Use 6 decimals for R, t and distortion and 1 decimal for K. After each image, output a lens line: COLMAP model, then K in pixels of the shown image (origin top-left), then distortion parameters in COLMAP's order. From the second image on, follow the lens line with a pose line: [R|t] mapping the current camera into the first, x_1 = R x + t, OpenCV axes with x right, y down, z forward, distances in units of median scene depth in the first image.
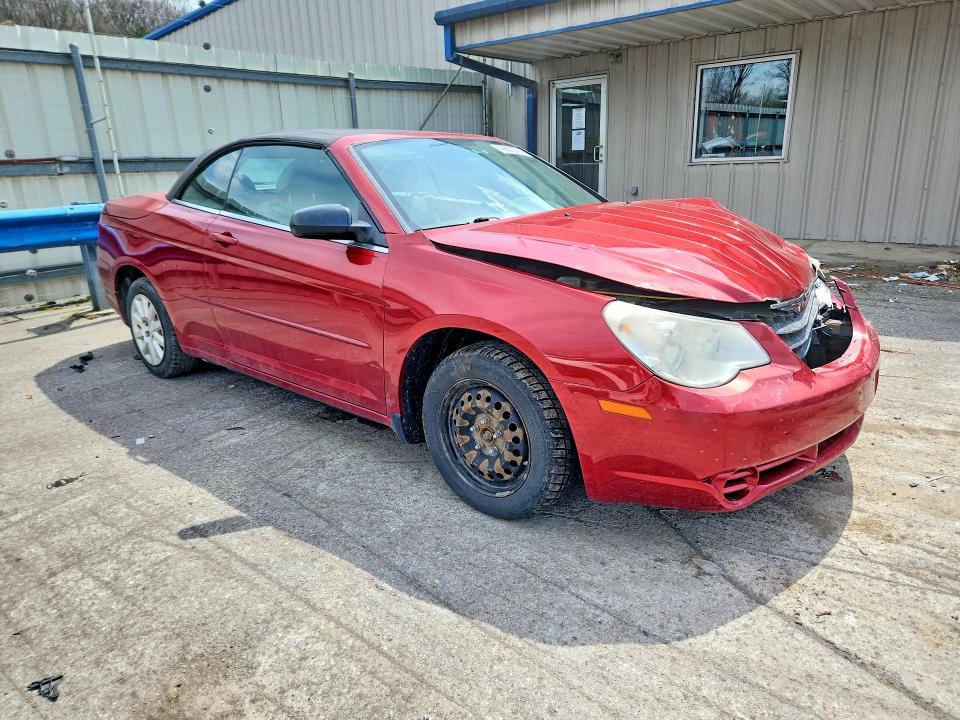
lens RADIAL K [[664.4, 0, 477.6], [0, 664.4, 359.2], [0, 0, 1]] dist [0.007607, 0.000777]
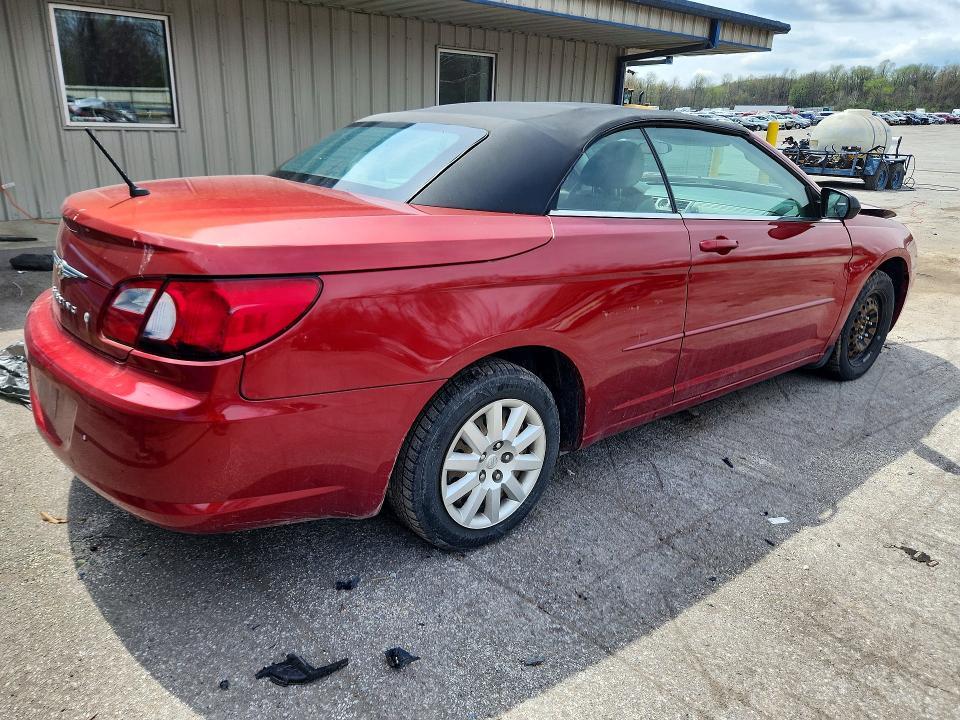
lens RADIAL K [[664.4, 0, 481.3], [0, 664.4, 362.2], [0, 0, 1]] dist [0.007607, 0.000777]
pose [[0.177360, -0.304291, 0.935922, -1.163658], [0.245814, 0.934554, 0.257264, -0.311860], [-0.952953, 0.184434, 0.240551, 1.048368]]
